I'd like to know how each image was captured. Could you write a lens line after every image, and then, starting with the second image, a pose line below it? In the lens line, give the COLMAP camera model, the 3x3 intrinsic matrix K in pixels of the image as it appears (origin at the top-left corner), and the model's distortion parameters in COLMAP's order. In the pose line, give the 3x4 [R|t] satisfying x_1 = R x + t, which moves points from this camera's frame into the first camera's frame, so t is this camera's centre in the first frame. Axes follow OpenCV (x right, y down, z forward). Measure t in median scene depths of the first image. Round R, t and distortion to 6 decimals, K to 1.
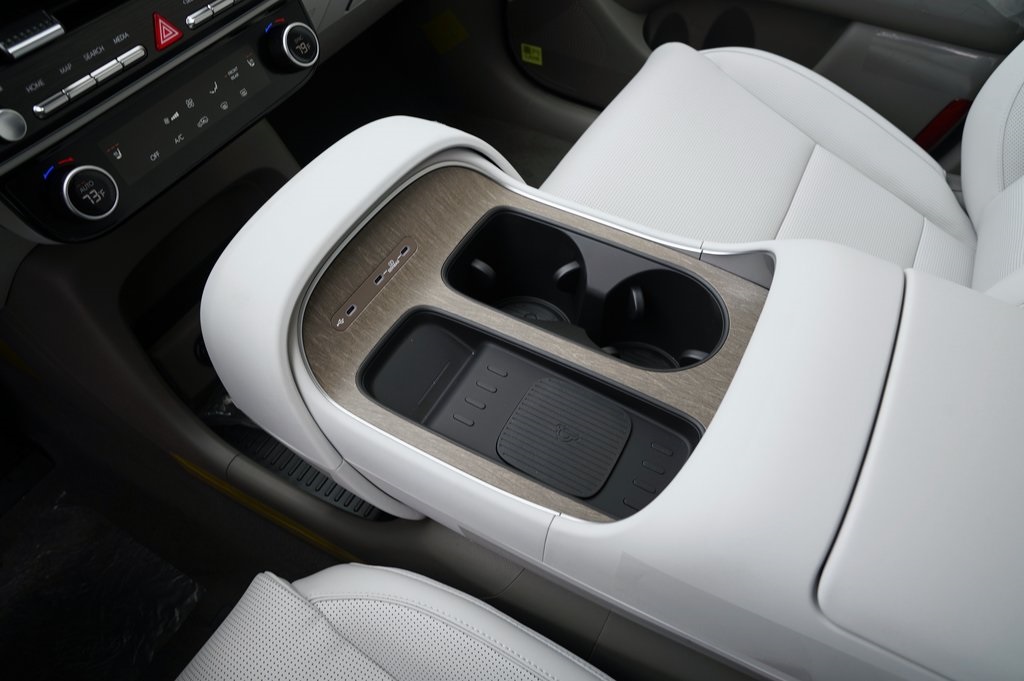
lens RADIAL K [[707.9, 0, 516.5], [0, 707.9, 344.0], [0, 0, 1]] dist [-0.126568, 0.081310]
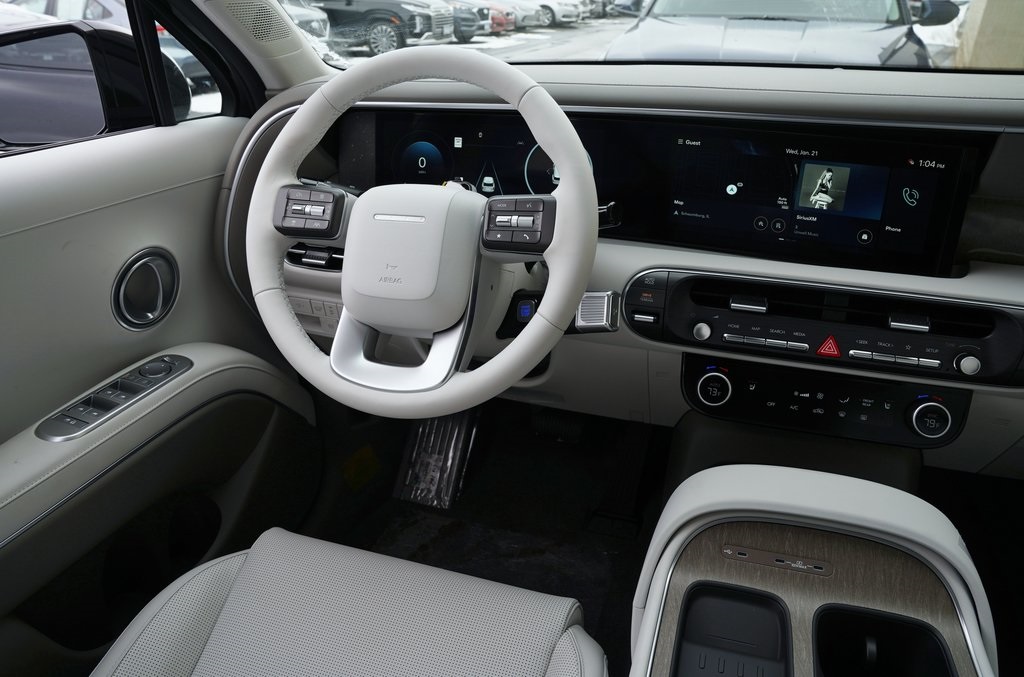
lens RADIAL K [[707.9, 0, 512.1], [0, 707.9, 343.3], [0, 0, 1]] dist [-0.126568, 0.081310]
pose [[0.171910, 0.415775, -0.893072, 0.685025], [-0.763157, 0.629469, 0.146150, -0.158699], [0.622927, 0.656430, 0.425514, -0.069319]]
